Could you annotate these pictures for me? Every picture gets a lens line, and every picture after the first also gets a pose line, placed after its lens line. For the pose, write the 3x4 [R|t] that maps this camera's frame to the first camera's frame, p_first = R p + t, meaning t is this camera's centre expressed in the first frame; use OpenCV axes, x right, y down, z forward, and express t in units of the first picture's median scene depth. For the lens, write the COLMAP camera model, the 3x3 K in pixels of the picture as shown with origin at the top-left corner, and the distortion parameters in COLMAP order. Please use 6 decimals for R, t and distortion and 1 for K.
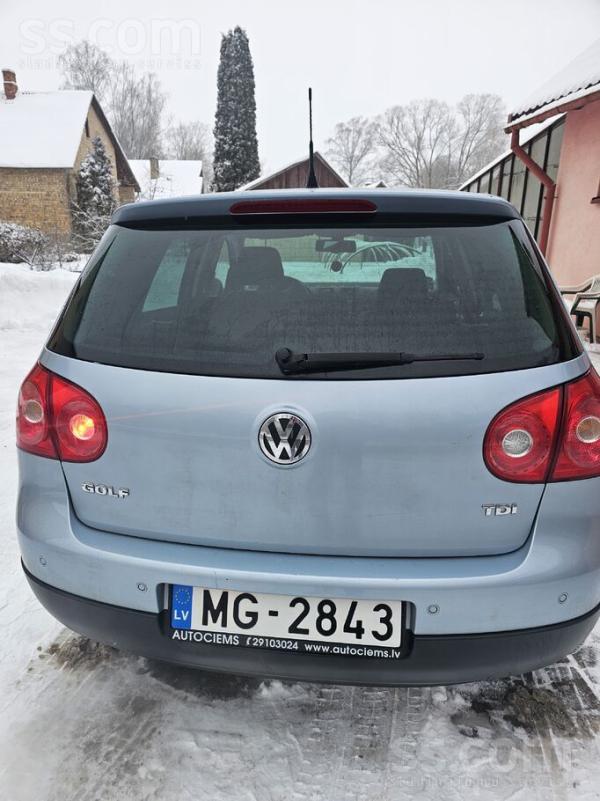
lens RADIAL K [[535.1, 0, 295.8], [0, 535.1, 400.8], [0, 0, 1]] dist [0.056870, -0.045546]
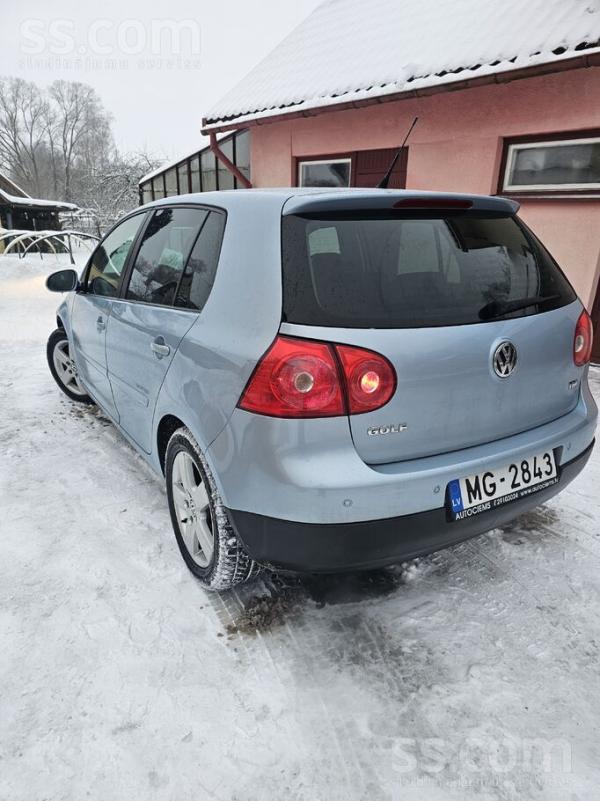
lens RADIAL K [[535.1, 0, 295.8], [0, 535.1, 400.8], [0, 0, 1]] dist [0.056870, -0.045546]
pose [[0.783133, -0.186086, 0.593359, -1.039457], [0.177914, 0.981339, 0.072946, -0.023307], [-0.595860, 0.048440, 0.801626, 0.106482]]
